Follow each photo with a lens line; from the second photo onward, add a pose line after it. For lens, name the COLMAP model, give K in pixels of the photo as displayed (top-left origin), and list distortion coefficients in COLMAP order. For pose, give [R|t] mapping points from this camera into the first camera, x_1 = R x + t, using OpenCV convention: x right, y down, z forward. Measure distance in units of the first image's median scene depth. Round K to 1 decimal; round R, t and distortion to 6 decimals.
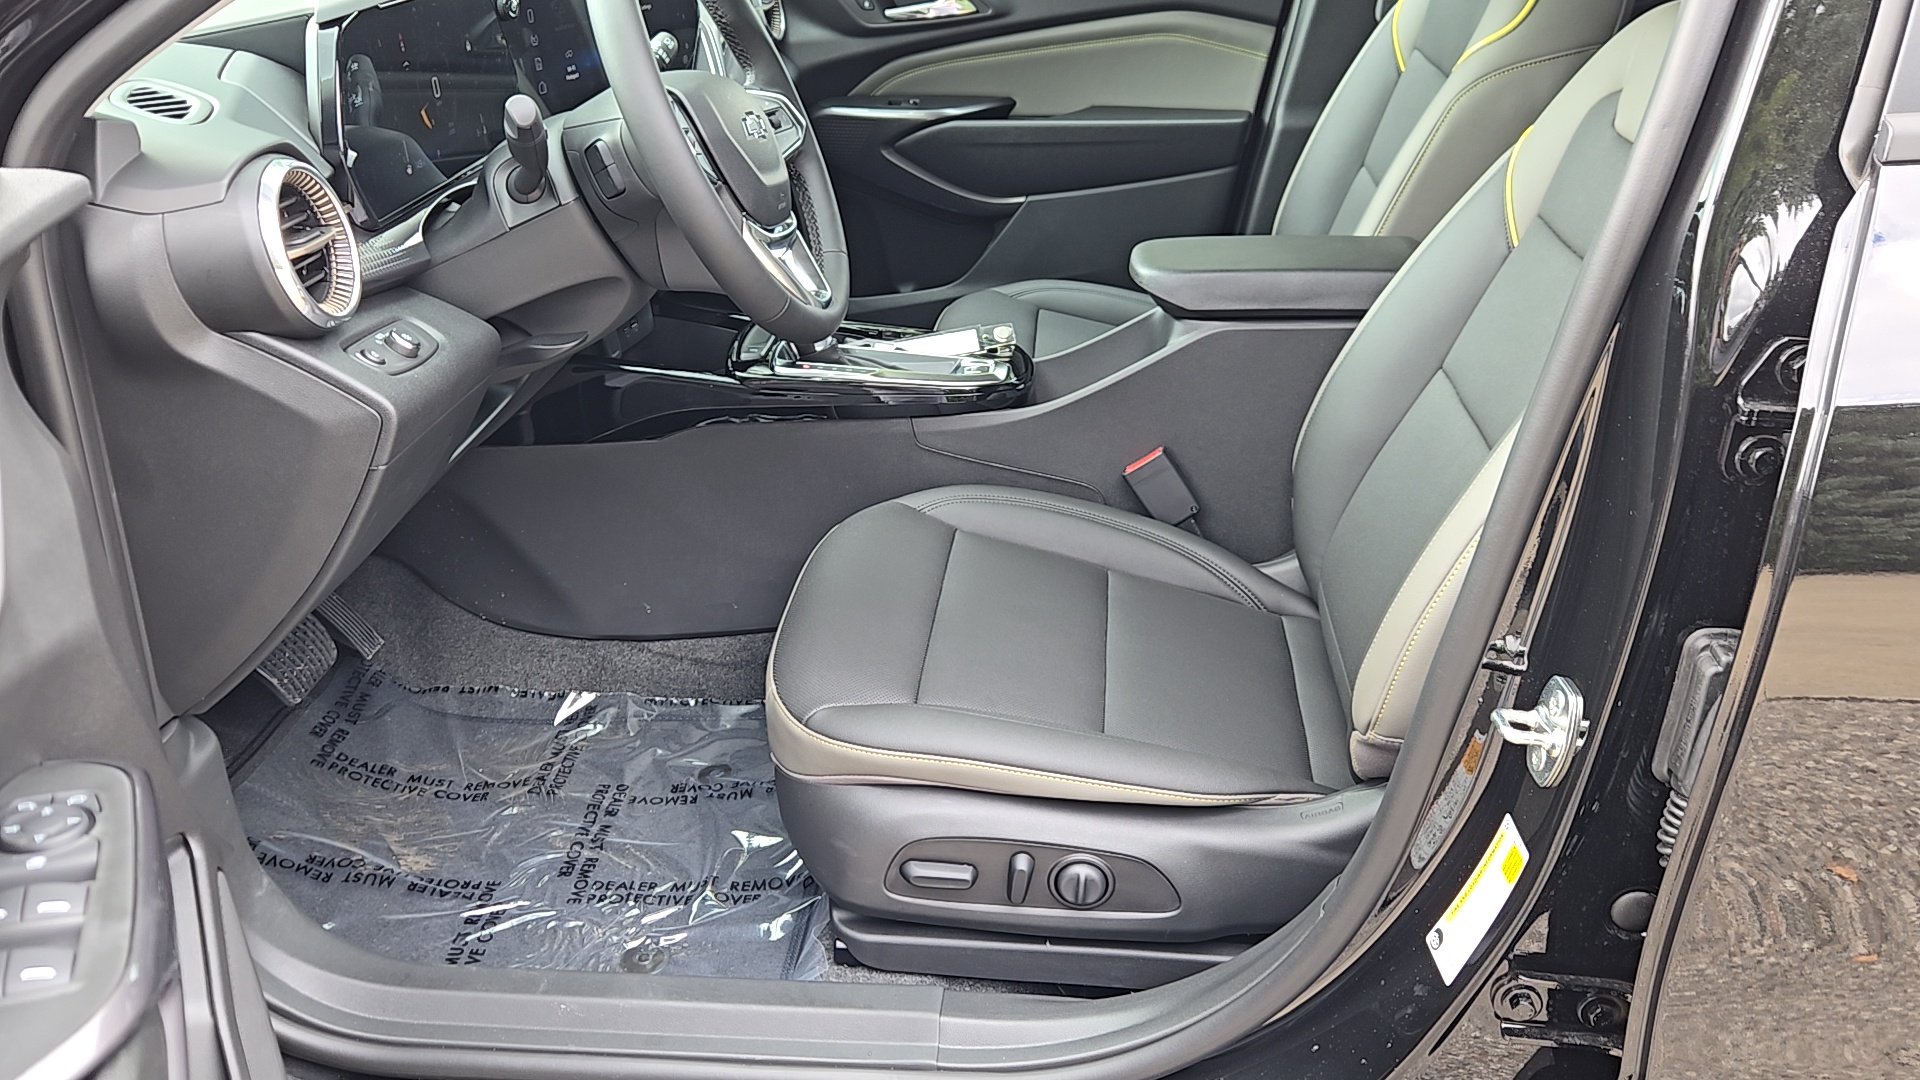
lens RADIAL K [[1592.2, 0, 952.0], [0, 1592.2, 535.7], [0, 0, 1]] dist [0.001631, 0.002408]
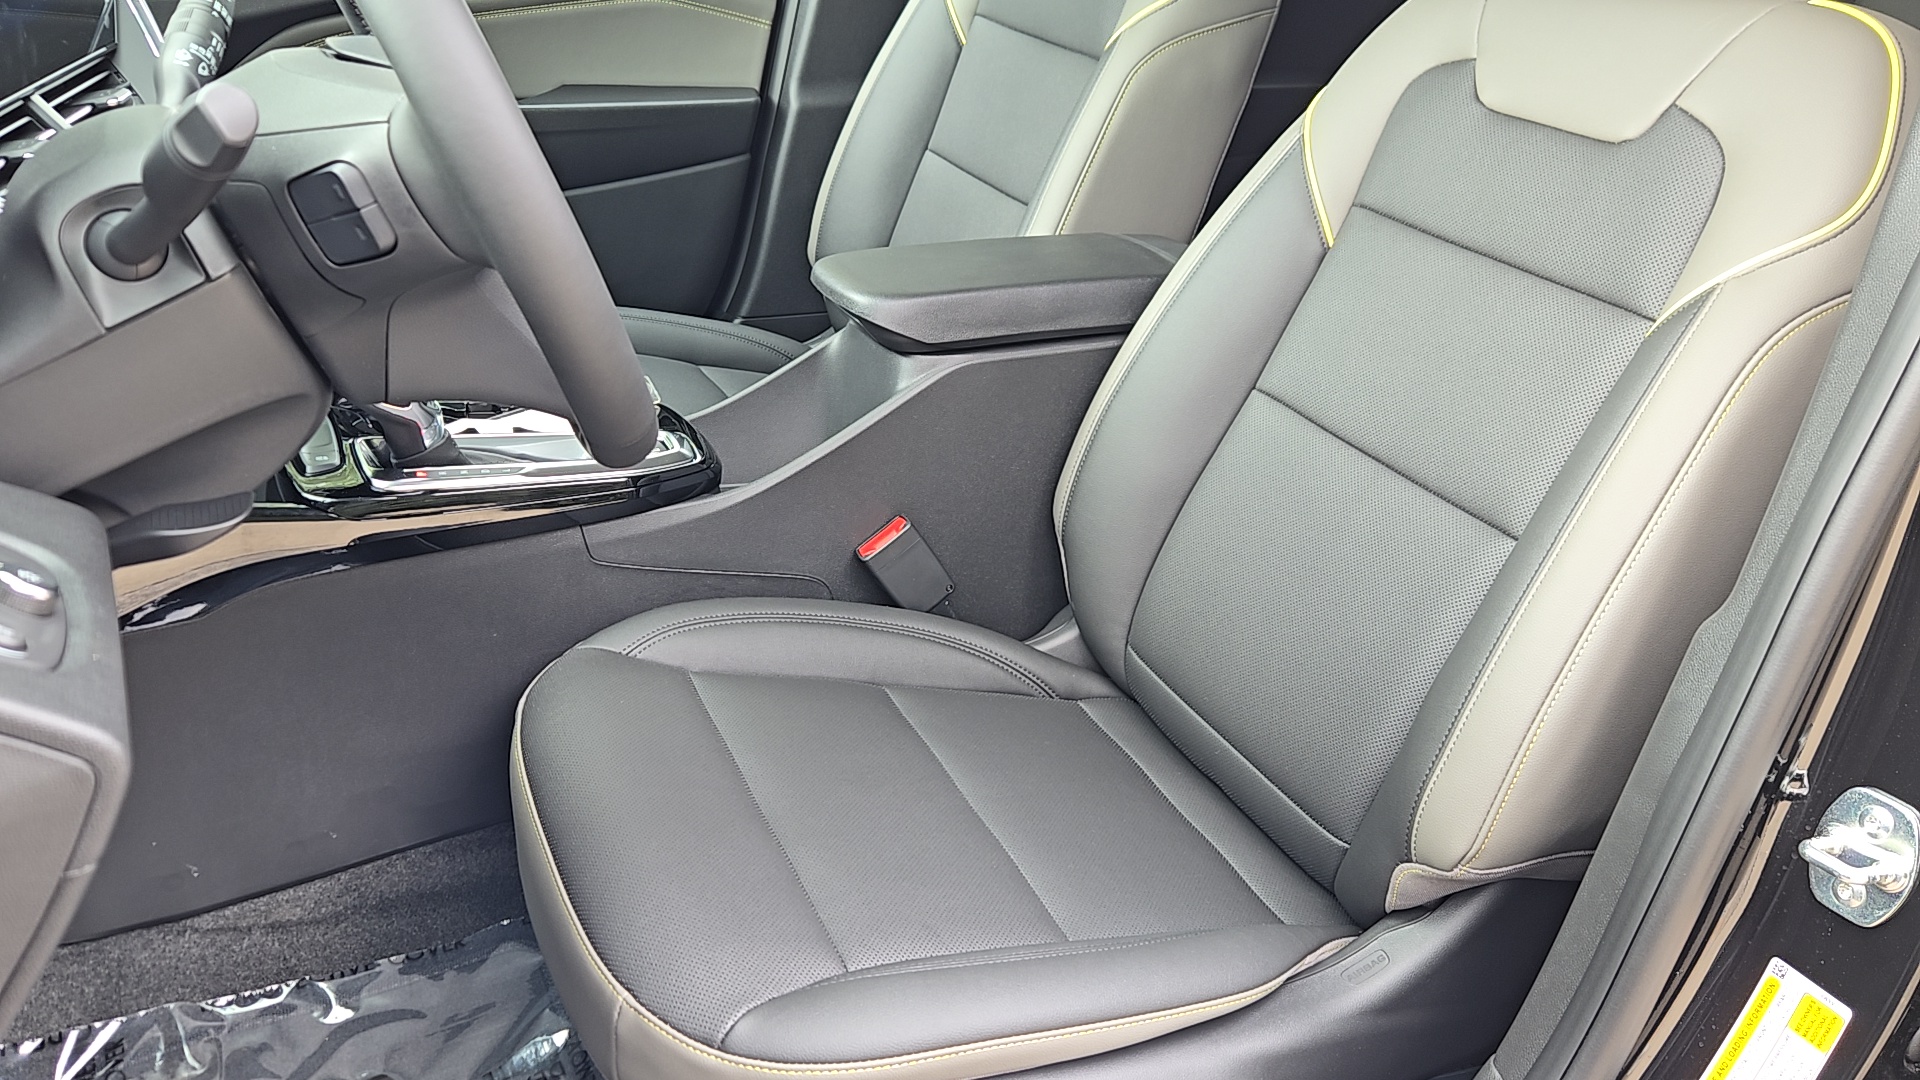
lens RADIAL K [[1592.2, 0, 952.0], [0, 1592.2, 535.7], [0, 0, 1]] dist [0.001631, 0.002408]
pose [[0.863230, -0.149419, 0.482192, -0.231600], [0.141681, 0.988510, 0.052675, -0.085352], [-0.484522, 0.022846, 0.874481, 0.297903]]
